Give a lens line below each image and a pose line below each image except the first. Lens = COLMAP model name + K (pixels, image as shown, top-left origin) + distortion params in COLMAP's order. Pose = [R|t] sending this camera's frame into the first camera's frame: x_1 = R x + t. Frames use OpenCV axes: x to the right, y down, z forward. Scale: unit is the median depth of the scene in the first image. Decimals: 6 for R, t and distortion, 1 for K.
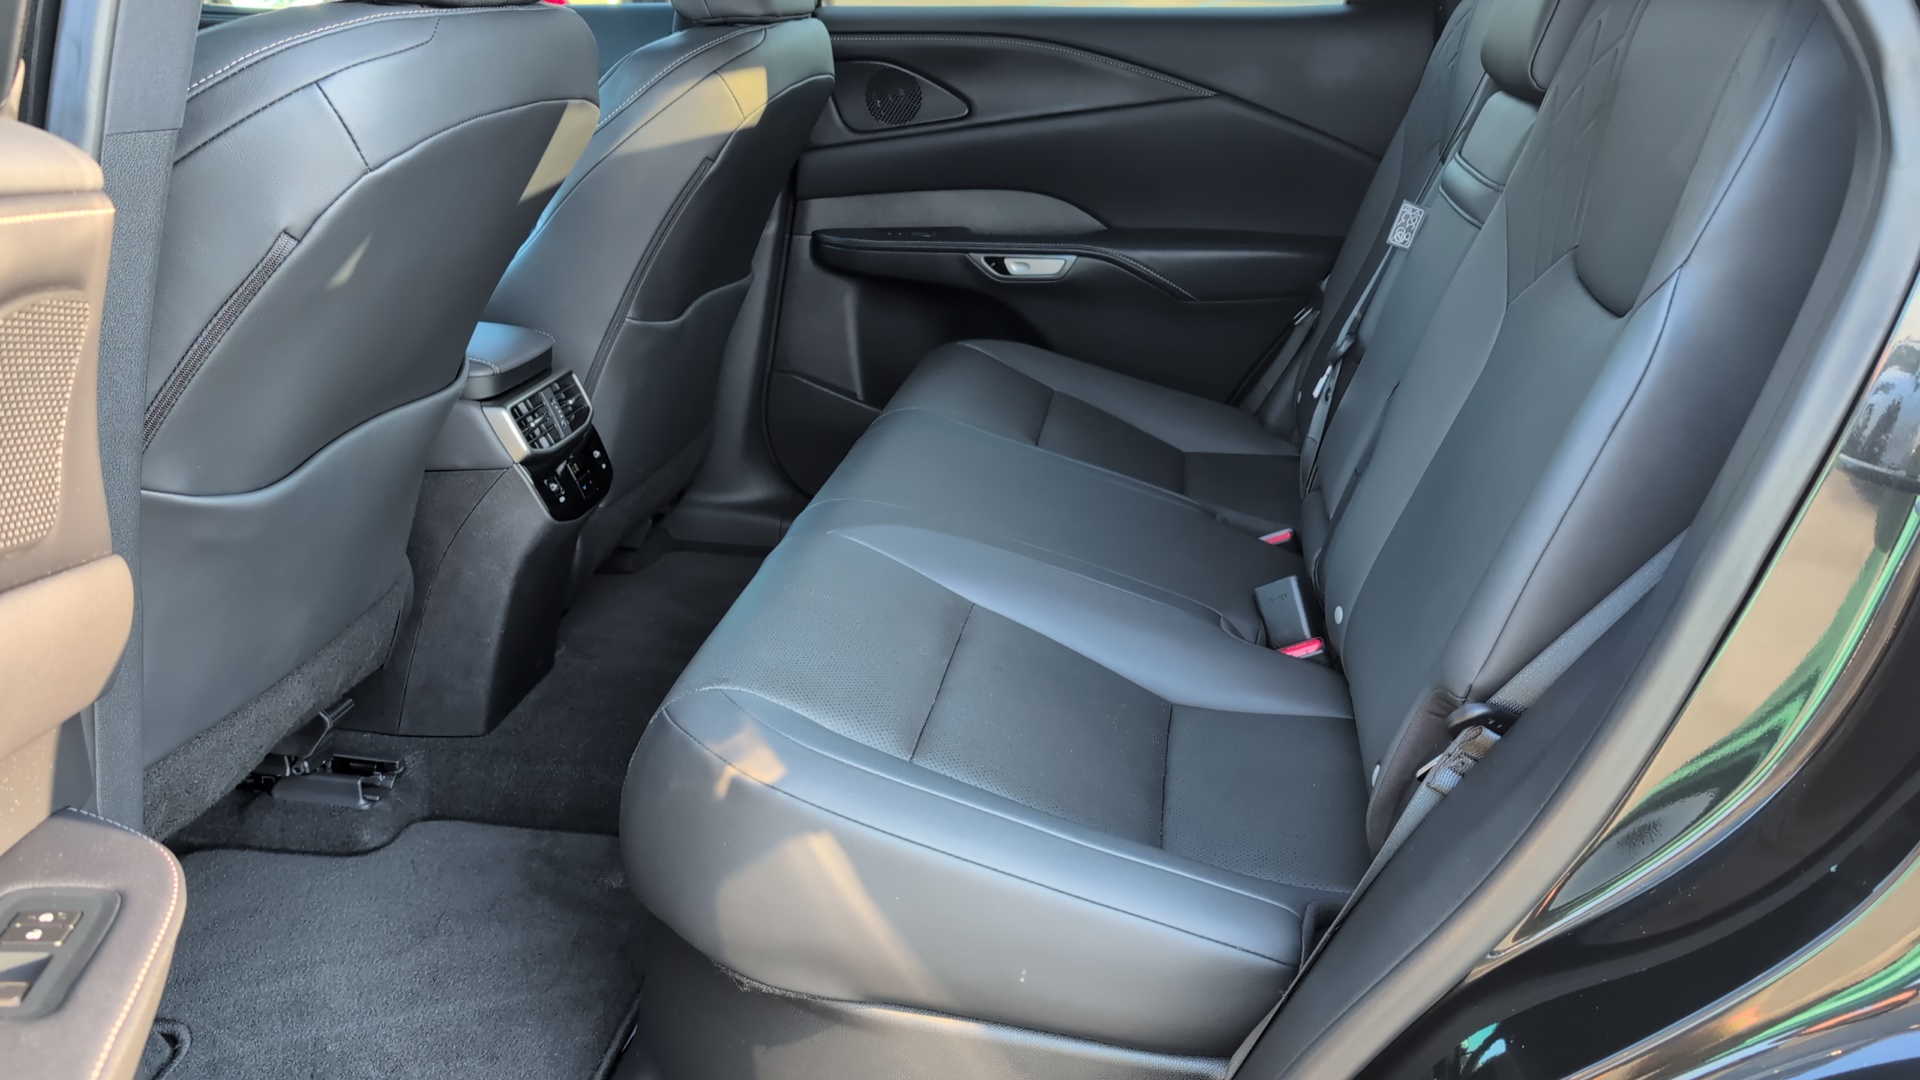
lens RADIAL K [[1633.4, 0, 970.0], [0, 1633.4, 531.5], [0, 0, 1]] dist [0.018584, -0.005280]
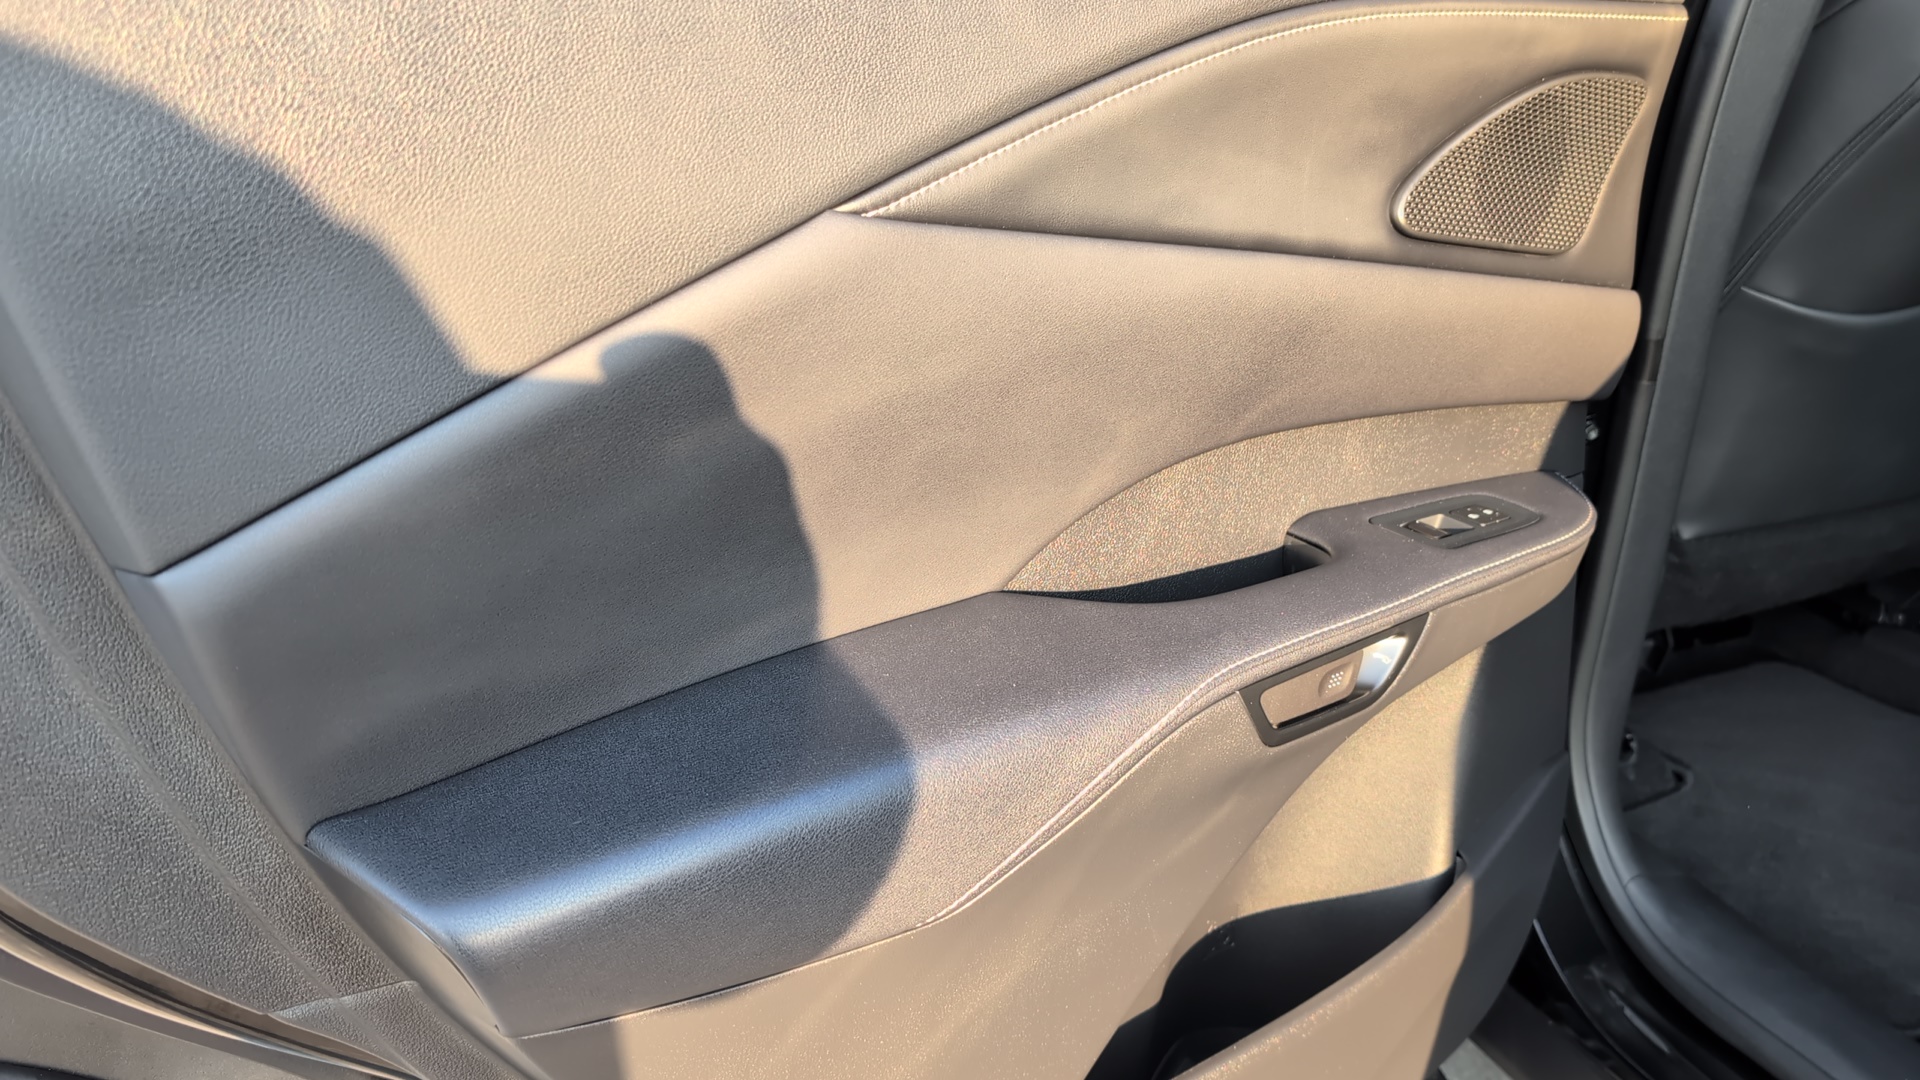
lens RADIAL K [[1633.4, 0, 970.0], [0, 1633.4, 531.5], [0, 0, 1]] dist [0.018584, -0.005280]
pose [[0.491134, 0.270552, -0.828003, 0.357814], [-0.224623, 0.957732, 0.179704, 0.081635], [0.841625, 0.097730, 0.531147, -0.130161]]
